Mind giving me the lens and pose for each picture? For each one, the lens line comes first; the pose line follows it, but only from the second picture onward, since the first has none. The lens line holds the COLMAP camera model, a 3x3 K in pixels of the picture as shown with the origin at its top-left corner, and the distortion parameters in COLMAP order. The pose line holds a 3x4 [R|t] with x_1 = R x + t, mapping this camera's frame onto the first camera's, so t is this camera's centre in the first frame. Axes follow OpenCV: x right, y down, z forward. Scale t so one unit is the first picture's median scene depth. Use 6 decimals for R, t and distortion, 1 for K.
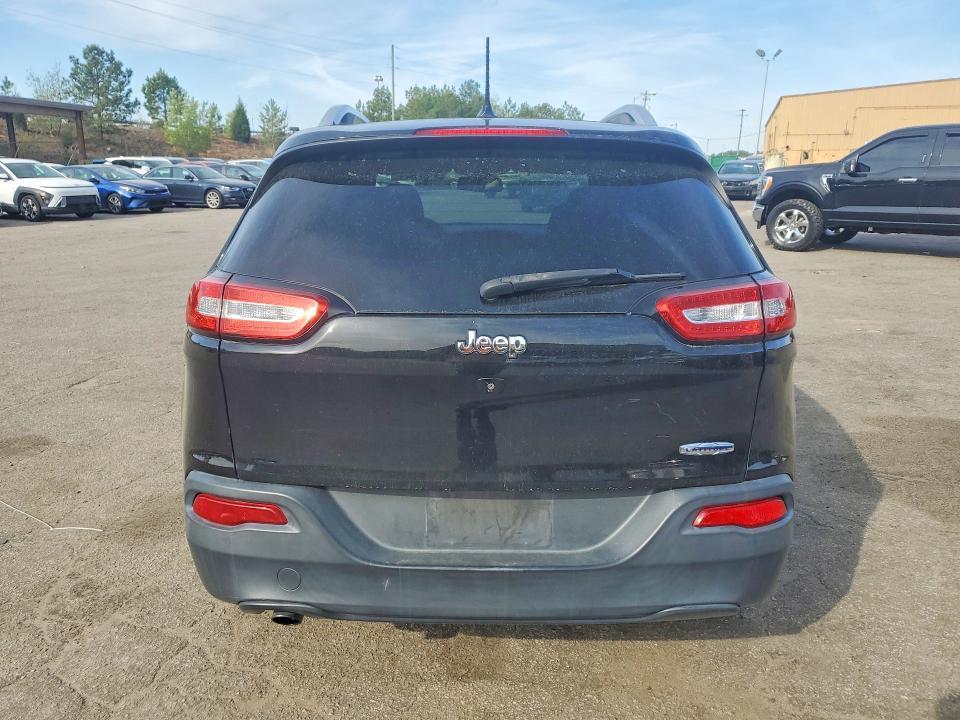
lens RADIAL K [[744.3, 0, 473.6], [0, 744.3, 360.0], [0, 0, 1]] dist [0.037767, -0.003934]
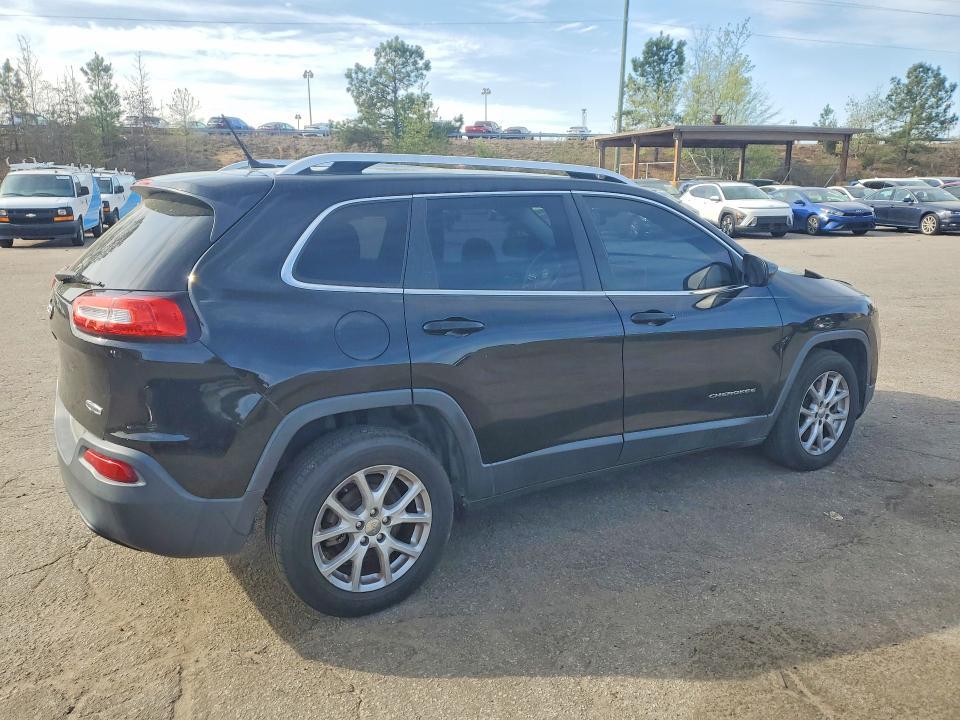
lens RADIAL K [[744.3, 0, 473.6], [0, 744.3, 360.0], [0, 0, 1]] dist [0.037767, -0.003934]
pose [[0.551742, 0.196488, -0.810539, 0.120231], [-0.216191, 0.972328, 0.088544, -0.016729], [0.805507, 0.126378, 0.578953, 0.048320]]
